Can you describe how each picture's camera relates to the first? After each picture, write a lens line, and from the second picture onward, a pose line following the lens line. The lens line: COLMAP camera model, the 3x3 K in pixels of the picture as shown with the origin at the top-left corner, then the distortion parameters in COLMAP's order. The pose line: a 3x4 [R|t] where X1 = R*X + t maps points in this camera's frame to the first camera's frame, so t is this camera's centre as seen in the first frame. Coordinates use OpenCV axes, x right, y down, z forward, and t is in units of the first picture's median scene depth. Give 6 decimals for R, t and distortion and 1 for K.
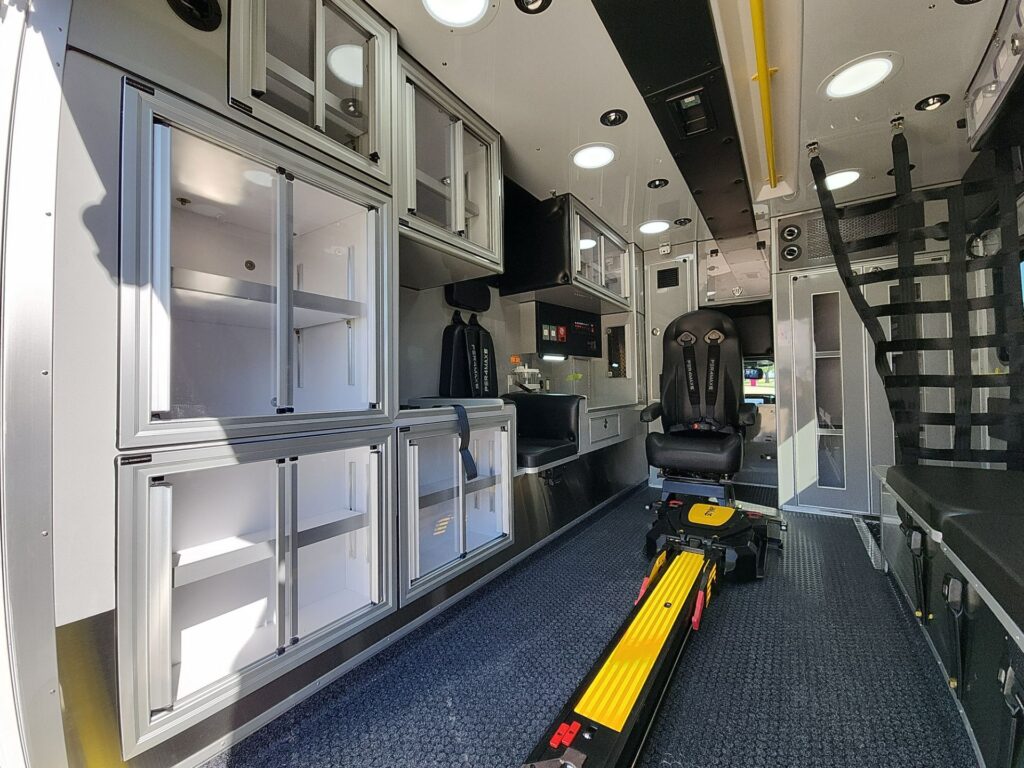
lens RADIAL K [[421.6, 0, 507.4], [0, 421.6, 381.8], [0, 0, 1]] dist [0.020035, -0.014484]
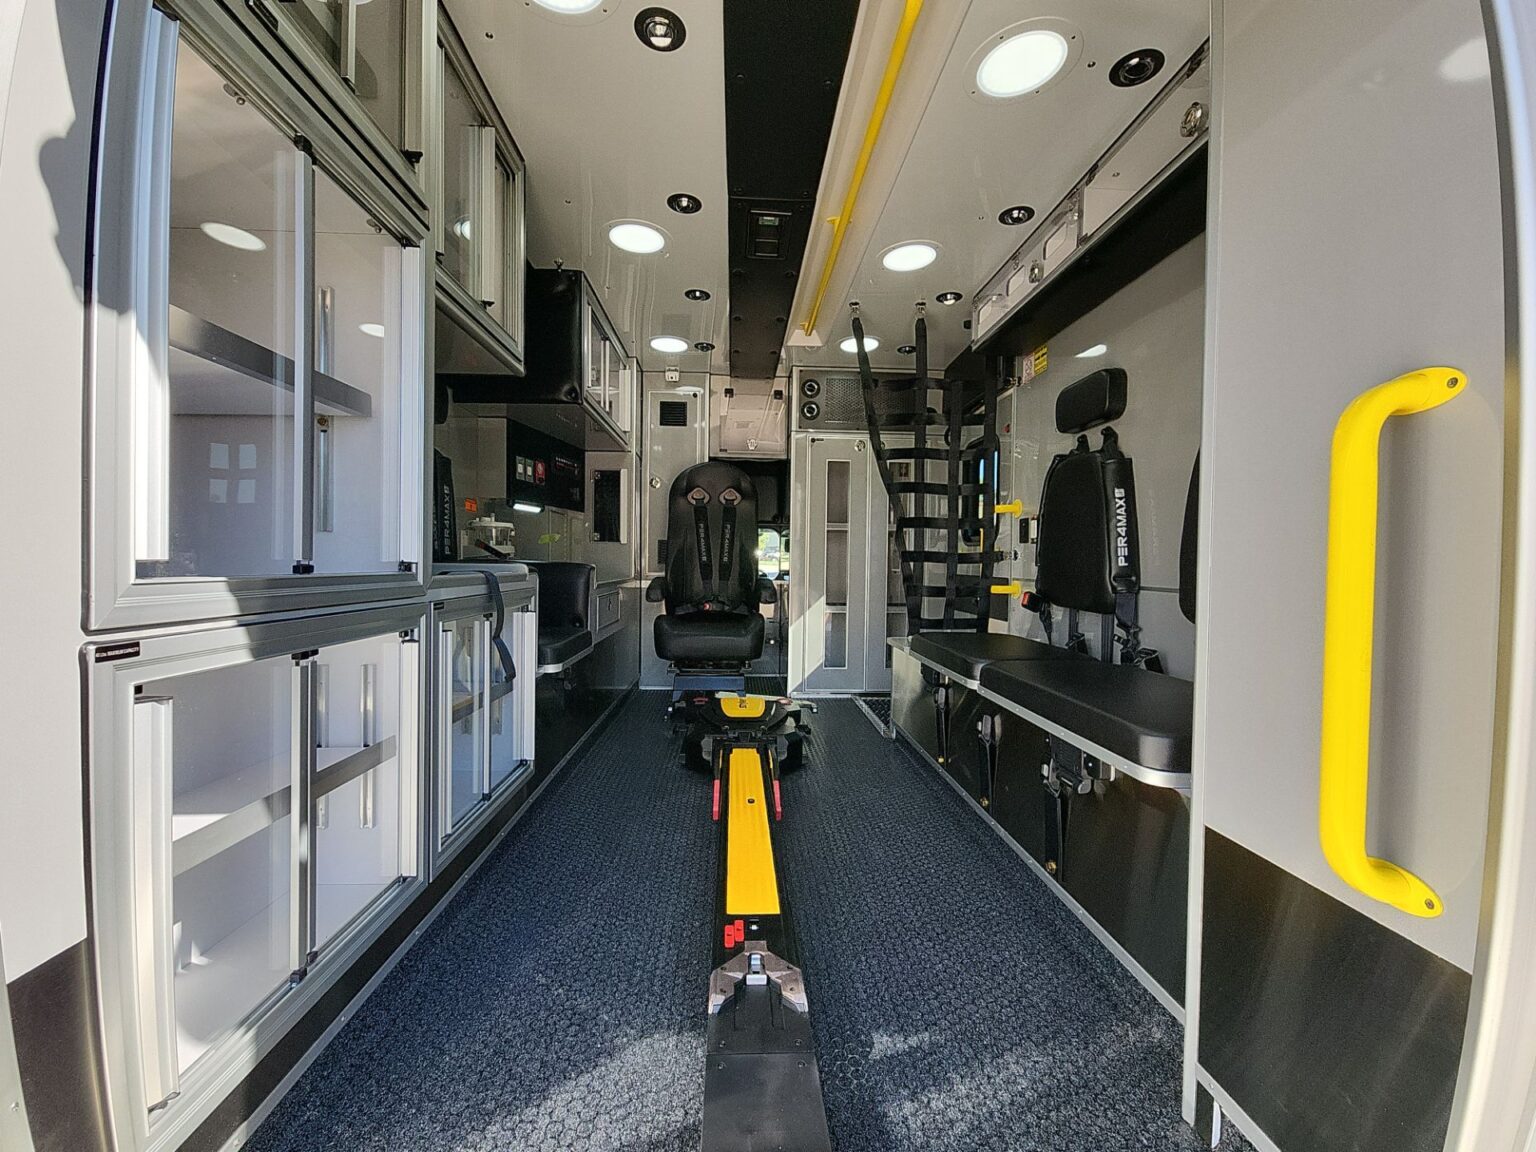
lens RADIAL K [[631.6, 0, 768.0], [0, 631.6, 576.0], [0, 0, 1]] dist [-0.001786, -0.000942]
pose [[0.798976, 0.011941, 0.601245, -0.293127], [-0.034909, 0.999038, 0.026548, 0.017676], [-0.600349, -0.042200, 0.798624, -0.036579]]
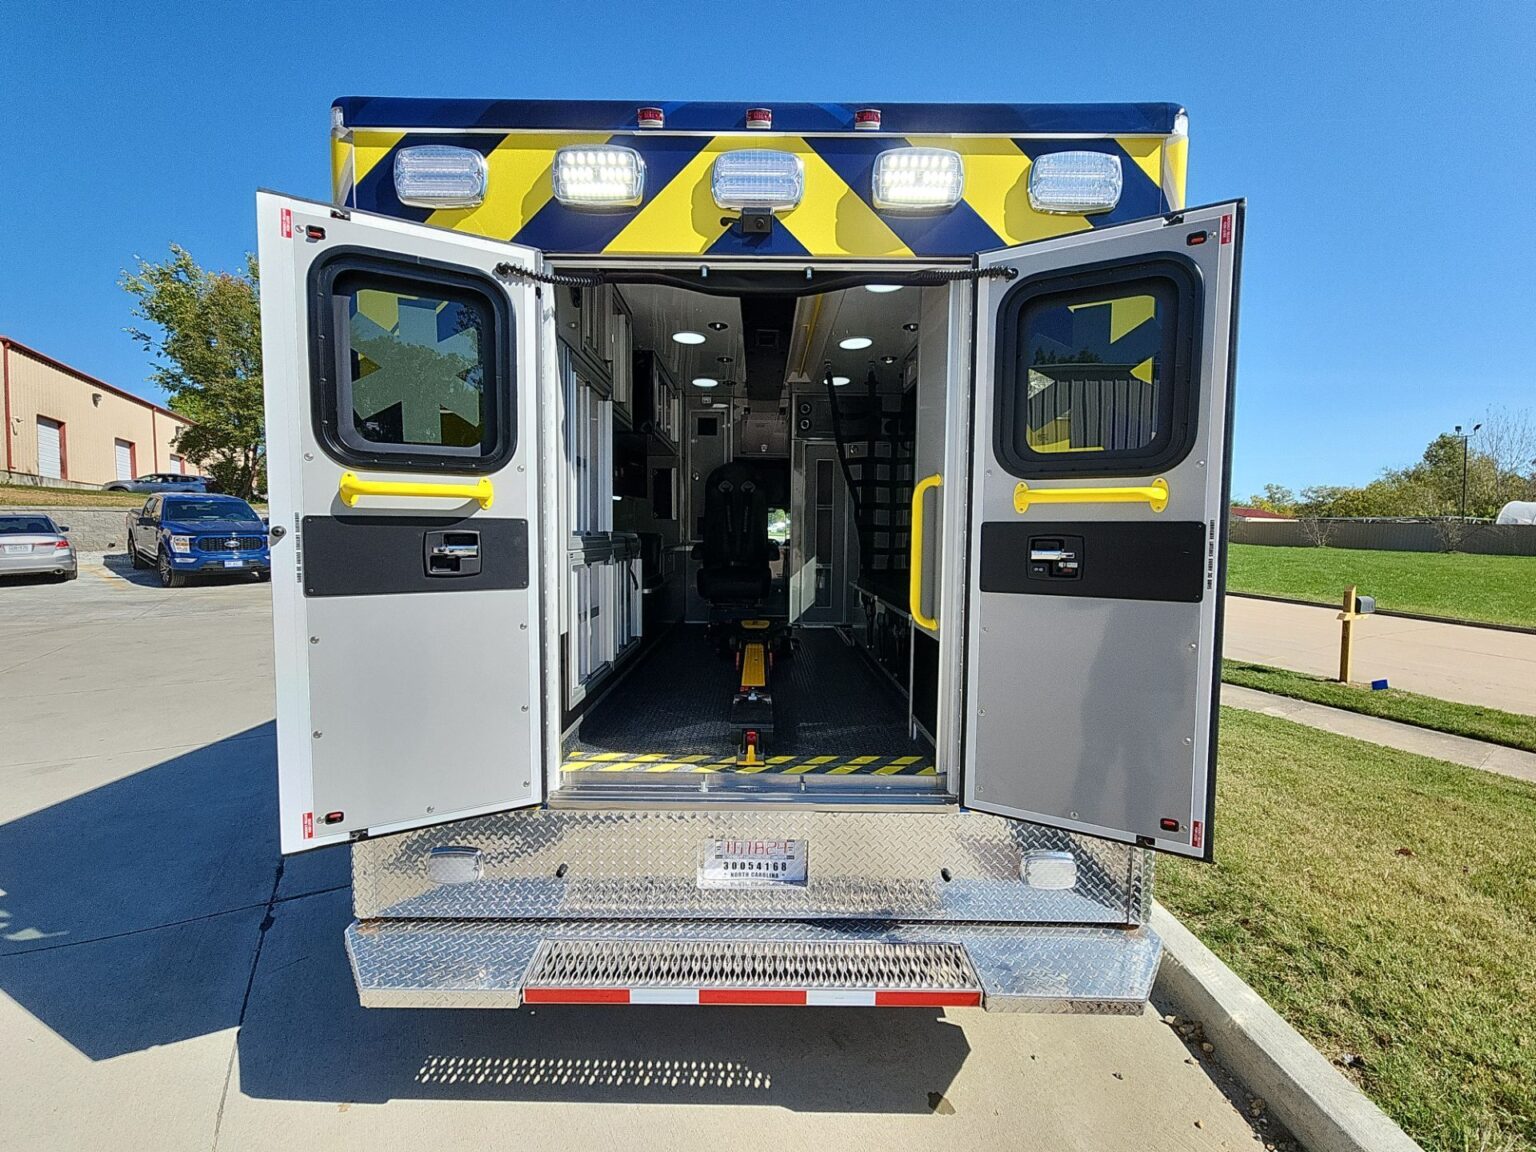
lens RADIAL K [[631.6, 0, 768.0], [0, 631.6, 576.0], [0, 0, 1]] dist [-0.001786, -0.000942]
pose [[0.822523, -0.015961, 0.568507, -0.727179], [-0.030917, 0.996873, 0.072720, 0.016582], [-0.567890, -0.077390, 0.819458, -0.749965]]
